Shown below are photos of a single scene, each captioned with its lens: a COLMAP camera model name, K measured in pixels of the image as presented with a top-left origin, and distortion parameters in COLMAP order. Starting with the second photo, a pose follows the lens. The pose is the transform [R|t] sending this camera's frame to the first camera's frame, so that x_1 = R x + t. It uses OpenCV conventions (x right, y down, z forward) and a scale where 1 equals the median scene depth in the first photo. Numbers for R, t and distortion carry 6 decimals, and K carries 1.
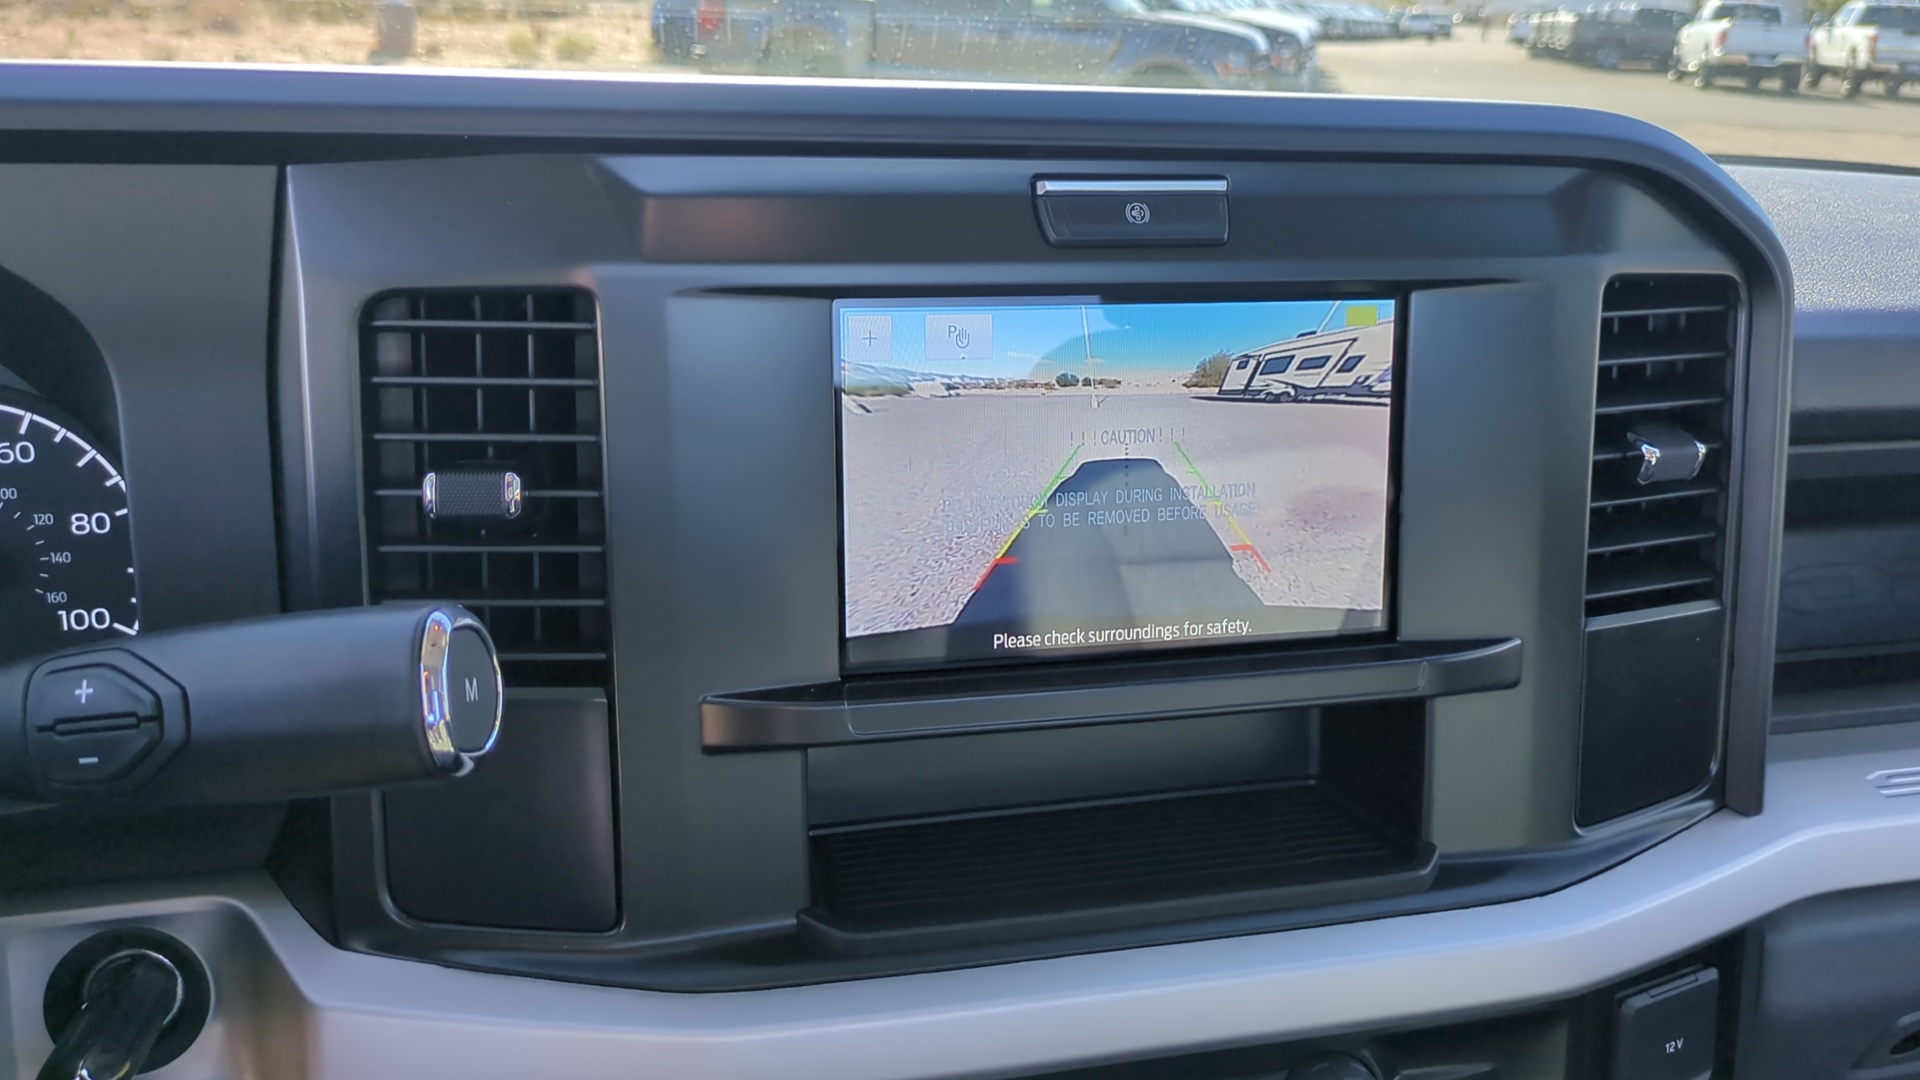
lens RADIAL K [[1735.4, 0, 960.0], [0, 1735.4, 540.0], [0, 0, 1]] dist [0.058484, -0.147838]
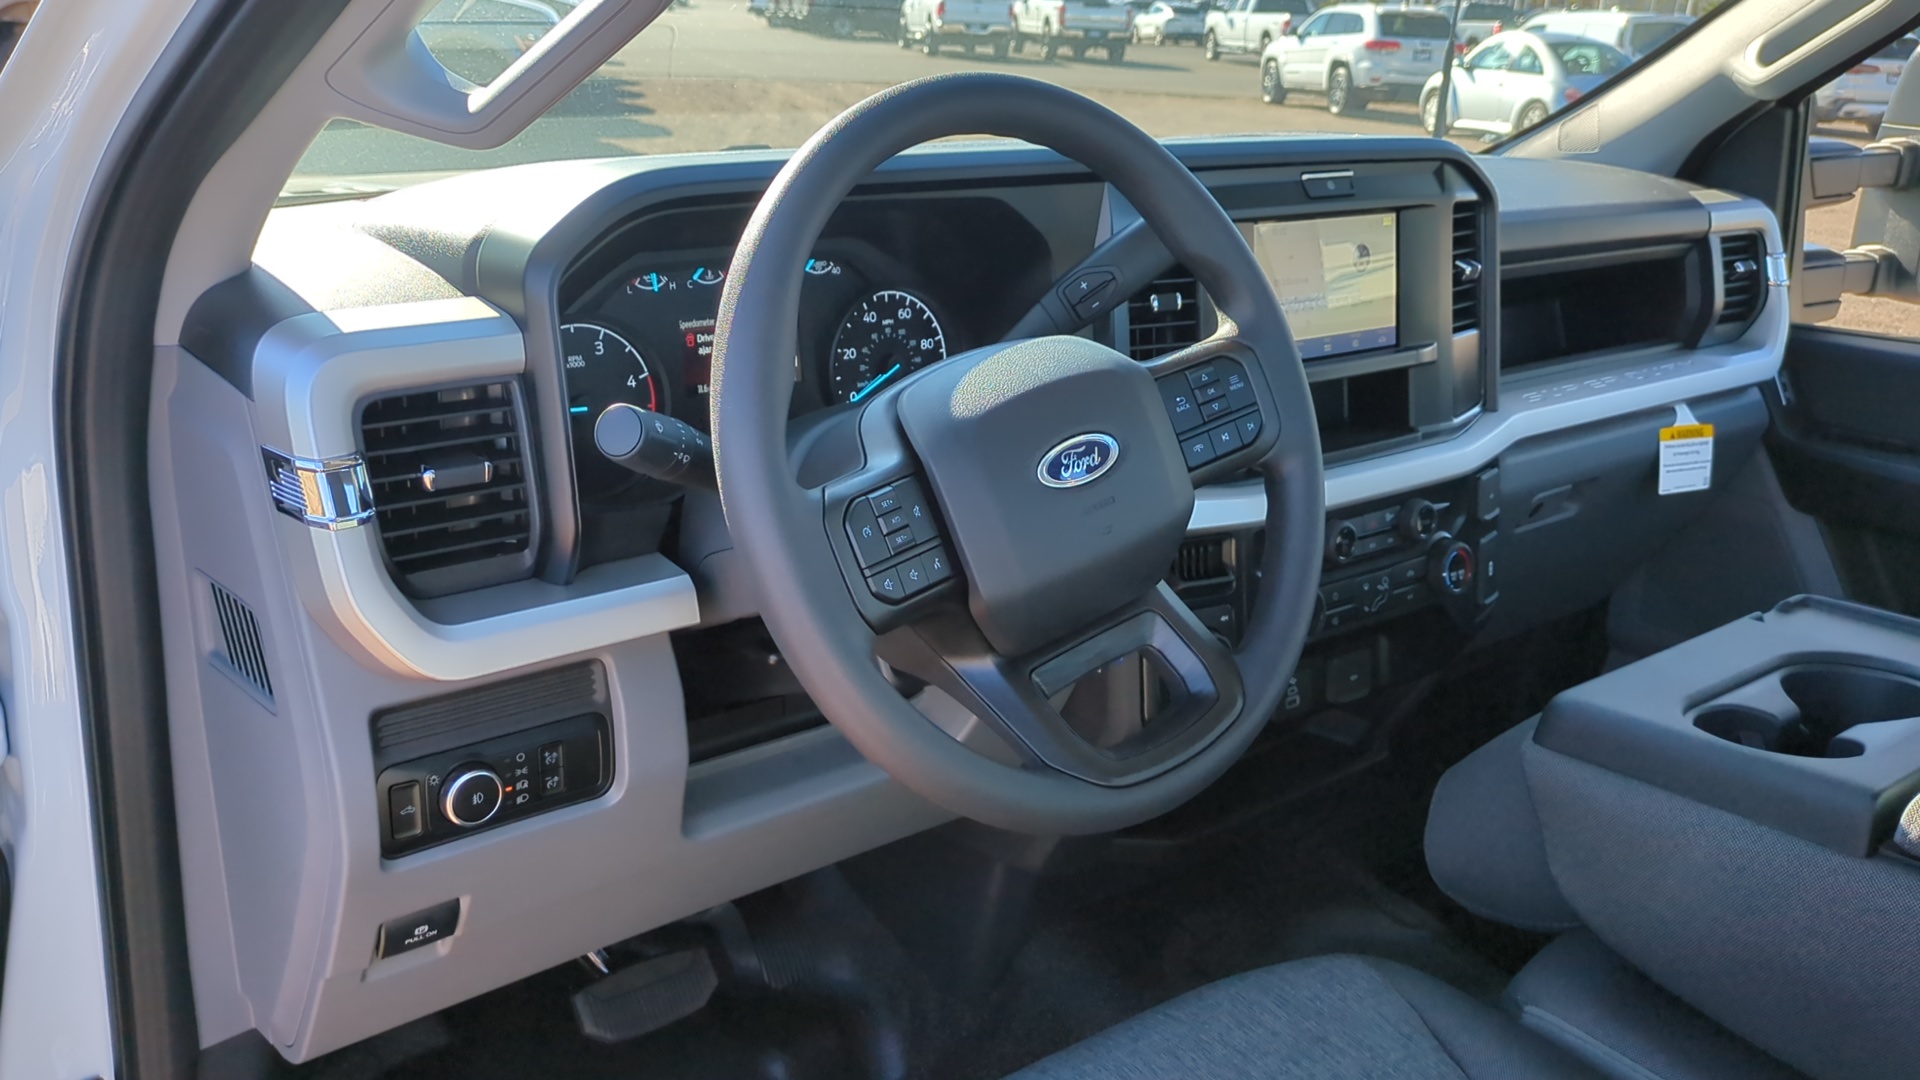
lens RADIAL K [[1642.6, 0, 968.6], [0, 1642.6, 538.3], [0, 0, 1]] dist [0.075552, -0.114697]
pose [[0.910042, -0.126566, 0.394721, -1.300489], [0.113988, 0.991944, 0.055261, 0.126764], [-0.398535, -0.005297, 0.917138, -0.967188]]
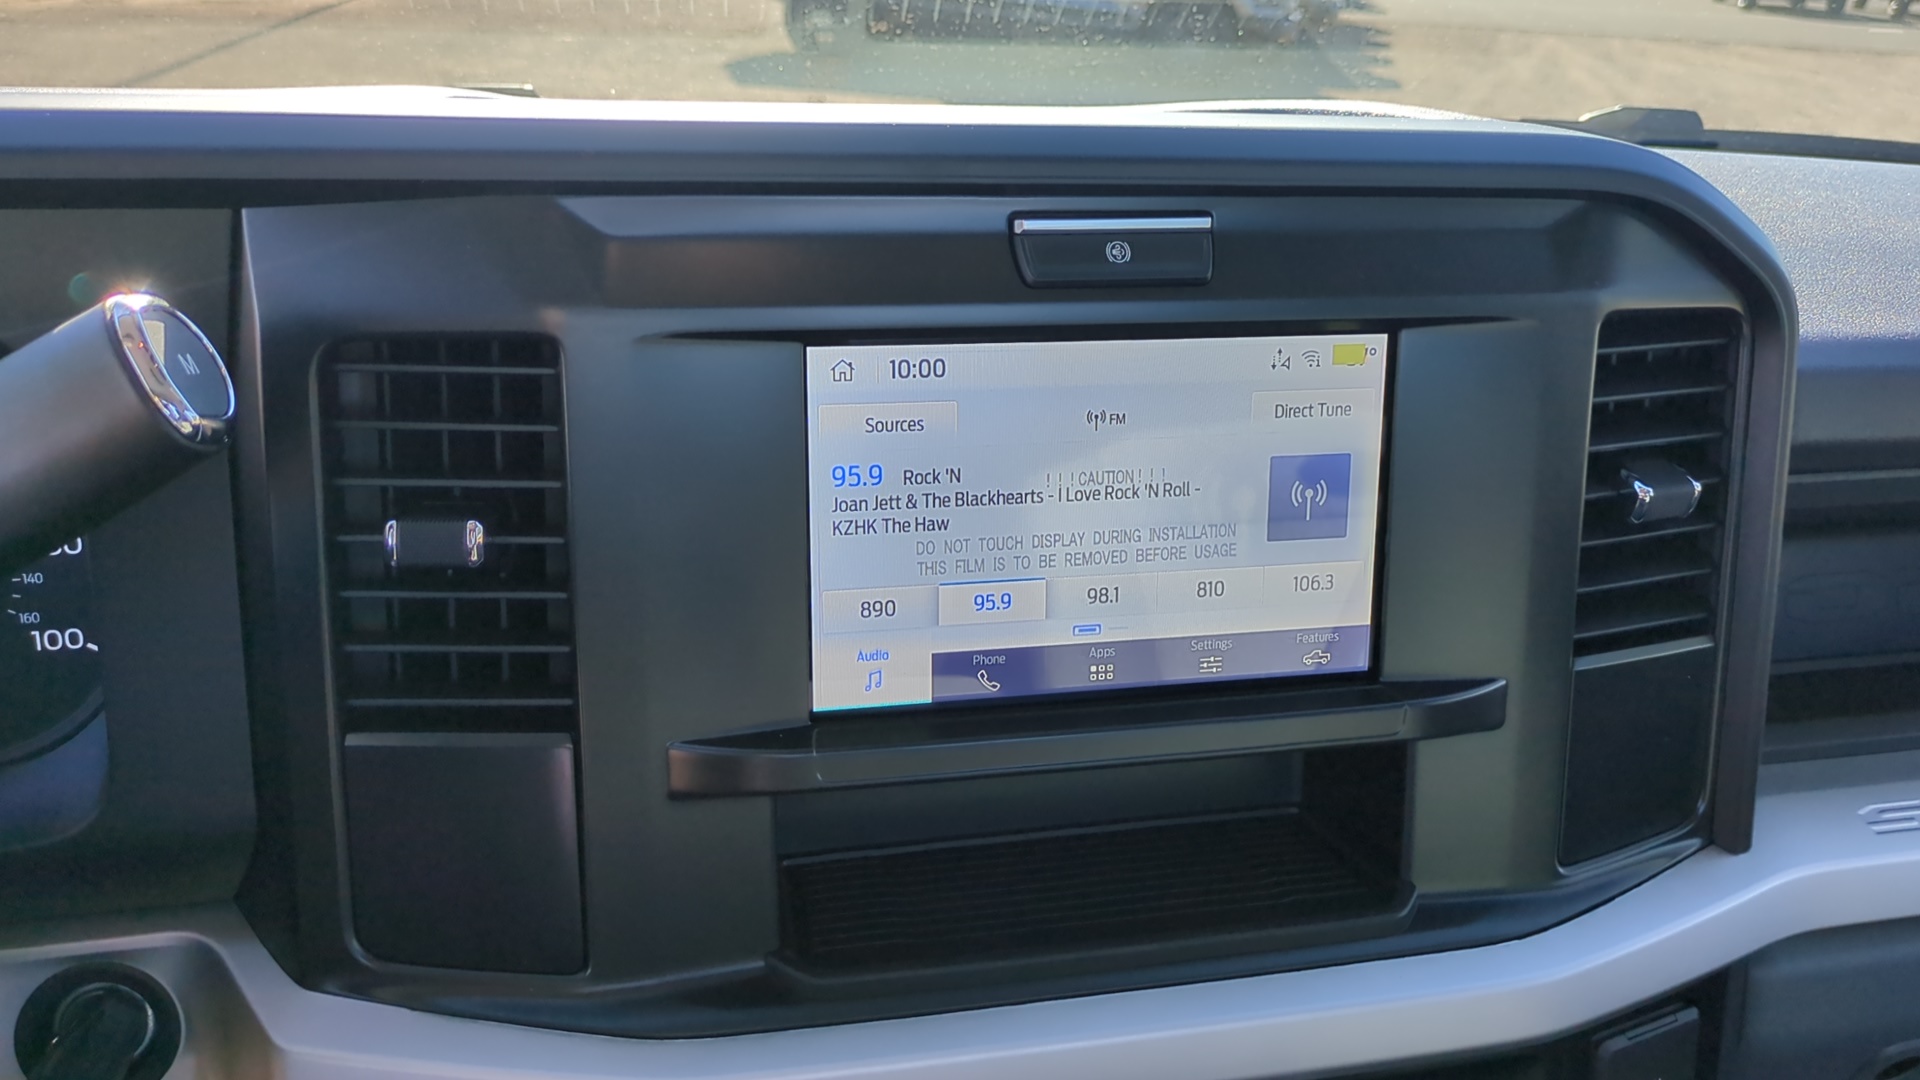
lens RADIAL K [[1735.4, 0, 960.0], [0, 1735.4, 540.0], [0, 0, 1]] dist [0.058484, -0.147838]
pose [[0.999842, 0.011617, -0.013458, 0.025526], [-0.010965, 0.998811, 0.047505, -0.064665], [0.013993, -0.047350, 0.998780, 0.016665]]
